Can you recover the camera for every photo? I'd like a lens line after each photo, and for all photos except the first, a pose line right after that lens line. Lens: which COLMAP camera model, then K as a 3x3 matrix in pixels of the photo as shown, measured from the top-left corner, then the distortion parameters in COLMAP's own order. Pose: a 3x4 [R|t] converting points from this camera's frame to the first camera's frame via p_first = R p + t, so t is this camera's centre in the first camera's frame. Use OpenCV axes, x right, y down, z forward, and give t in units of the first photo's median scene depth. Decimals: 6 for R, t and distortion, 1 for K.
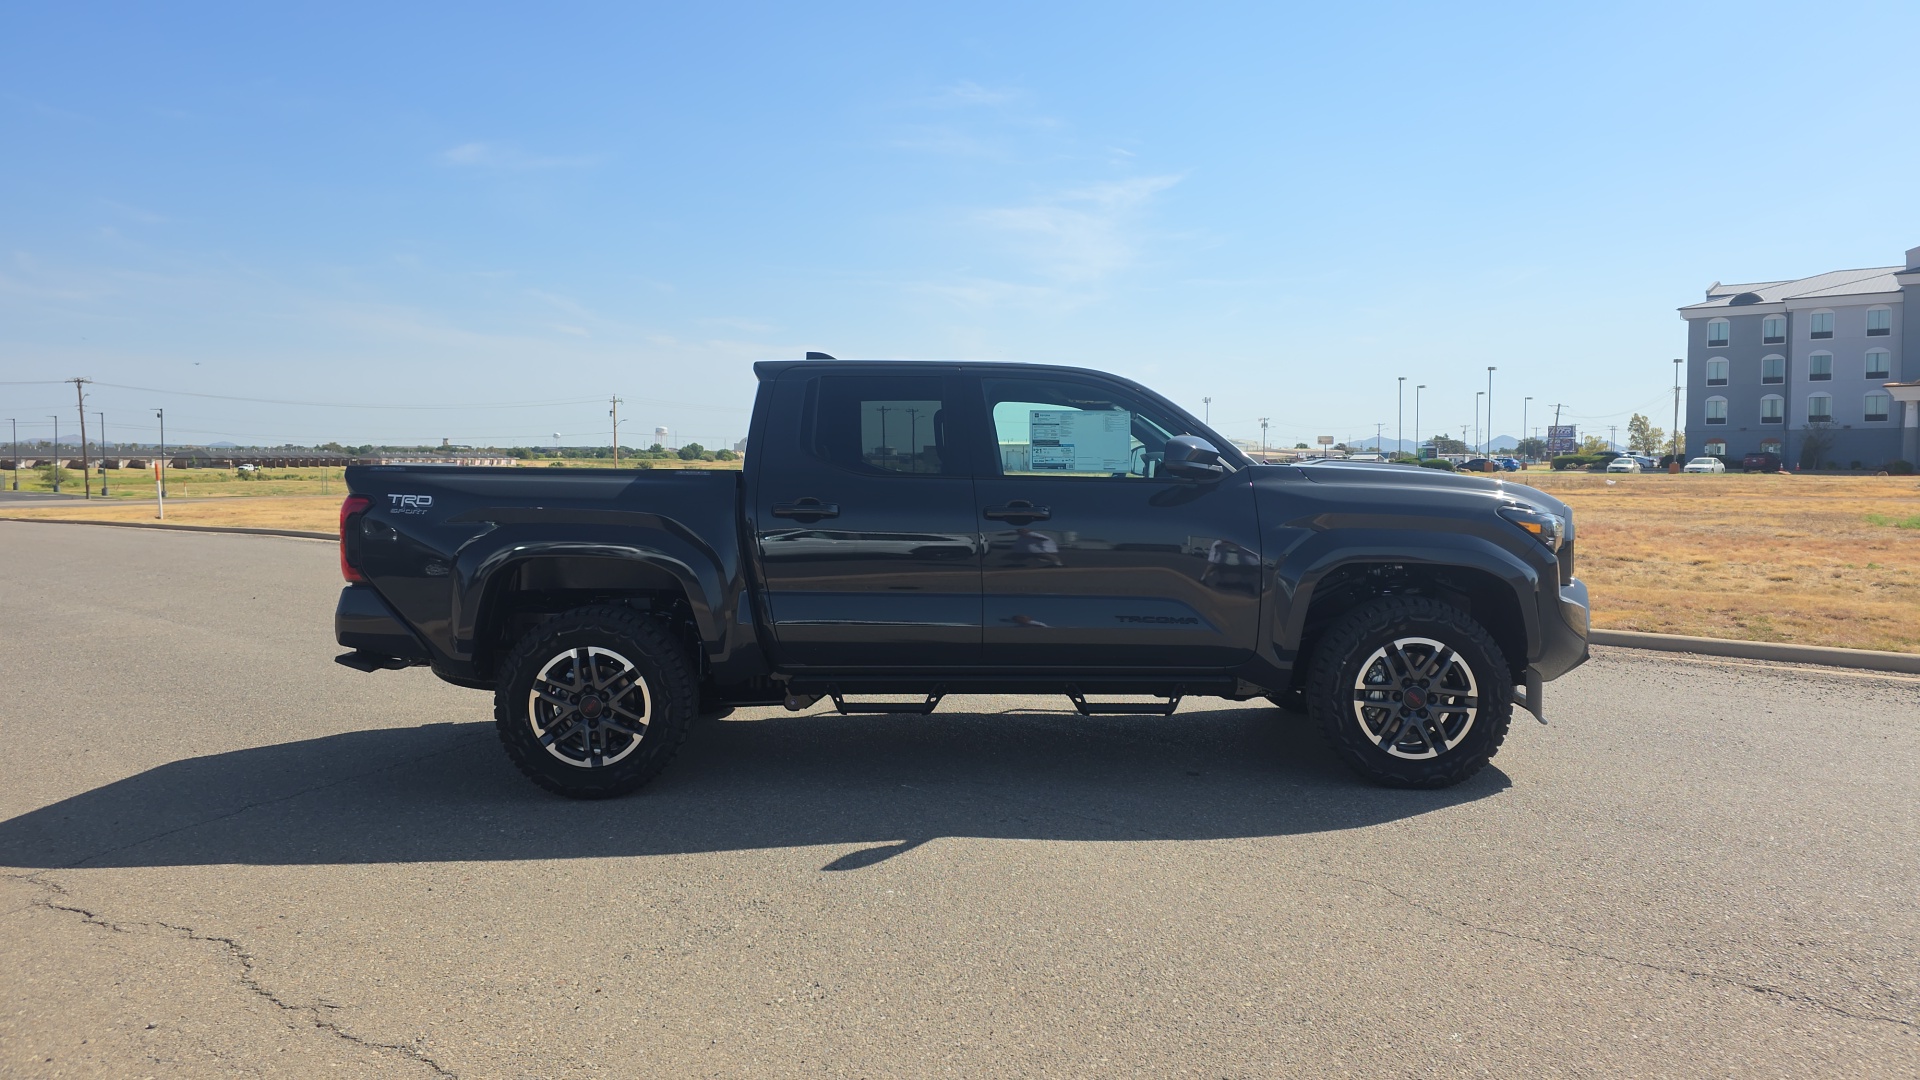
lens RADIAL K [[1302.1, 0, 981.8], [0, 1302.1, 542.8], [0, 0, 1]] dist [0.061989, -0.072937]
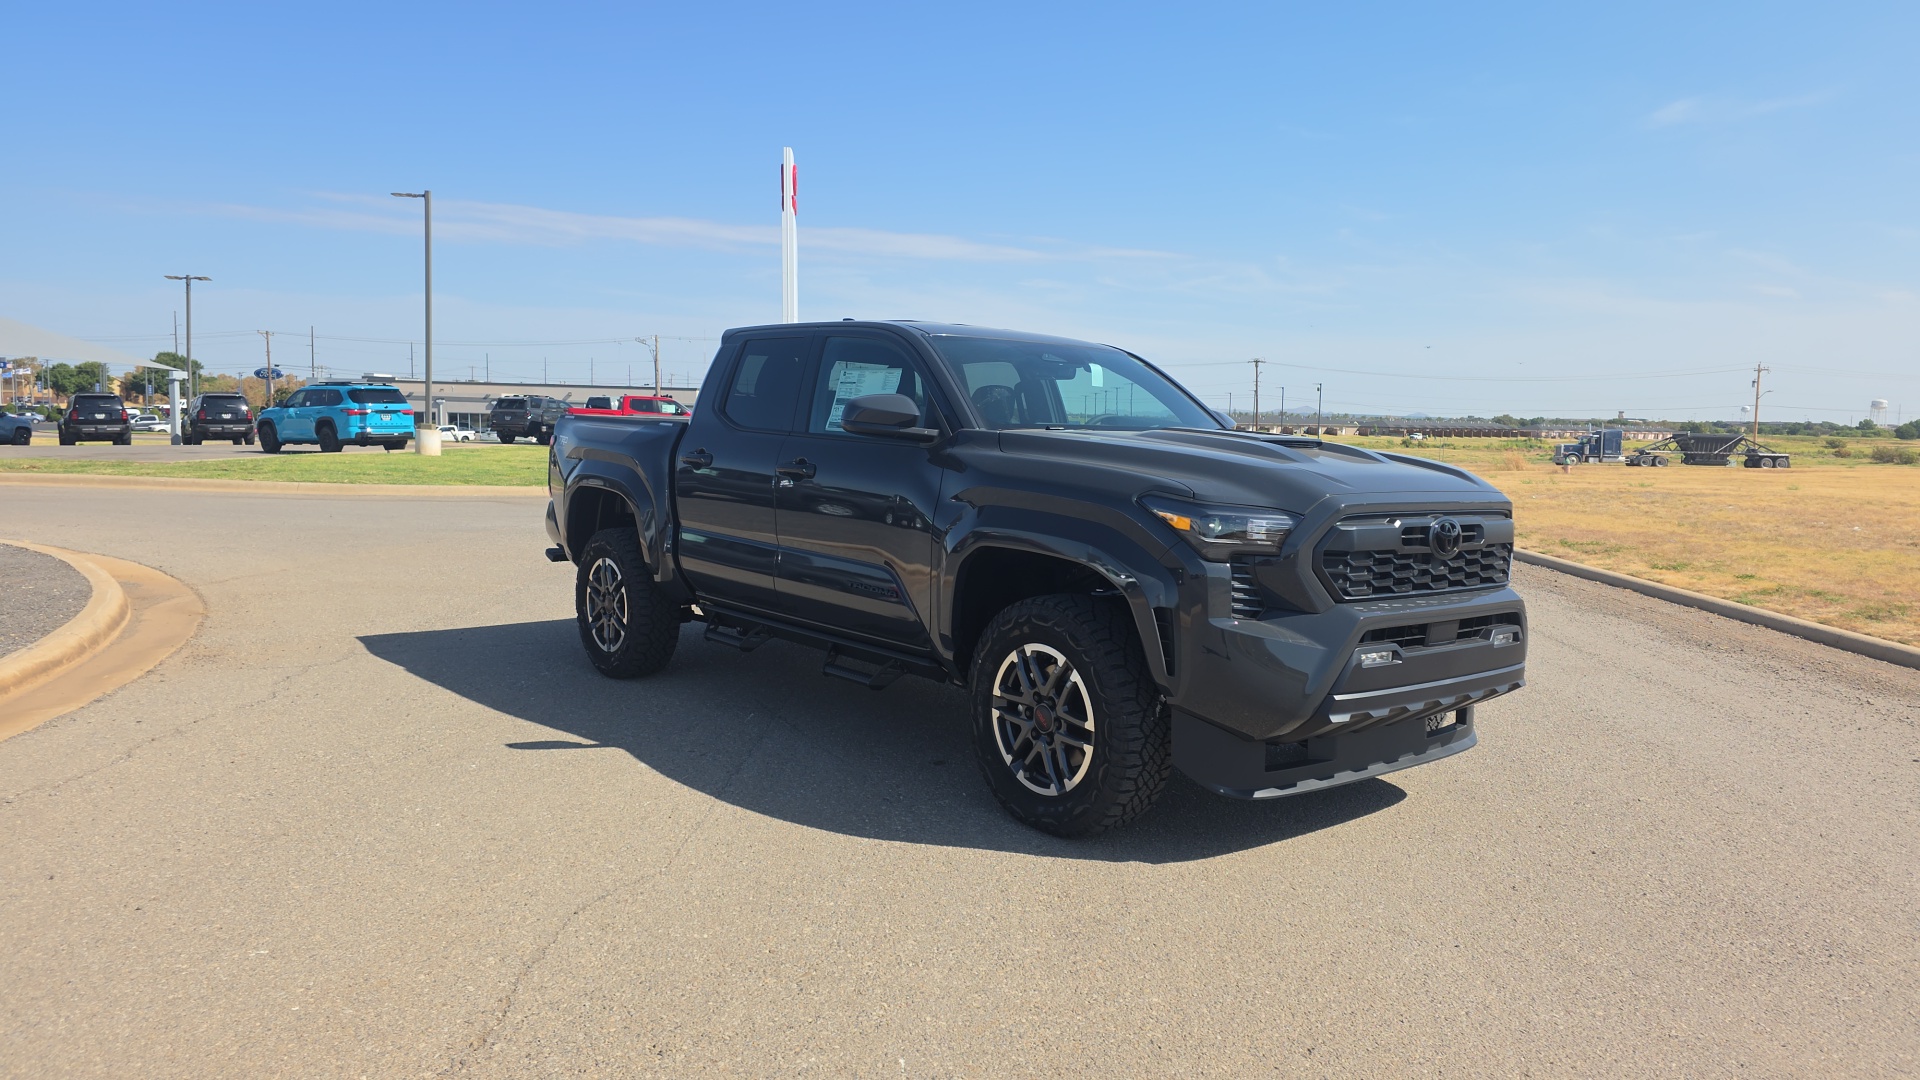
lens RADIAL K [[1281.7, 0, 983.5], [0, 1281.7, 533.8], [0, 0, 1]] dist [0.073393, -0.064697]
pose [[0.653525, 0.083880, -0.752242, 0.897082], [-0.072681, 0.996202, 0.047940, -0.031640], [0.753407, 0.023344, 0.657140, 0.444949]]
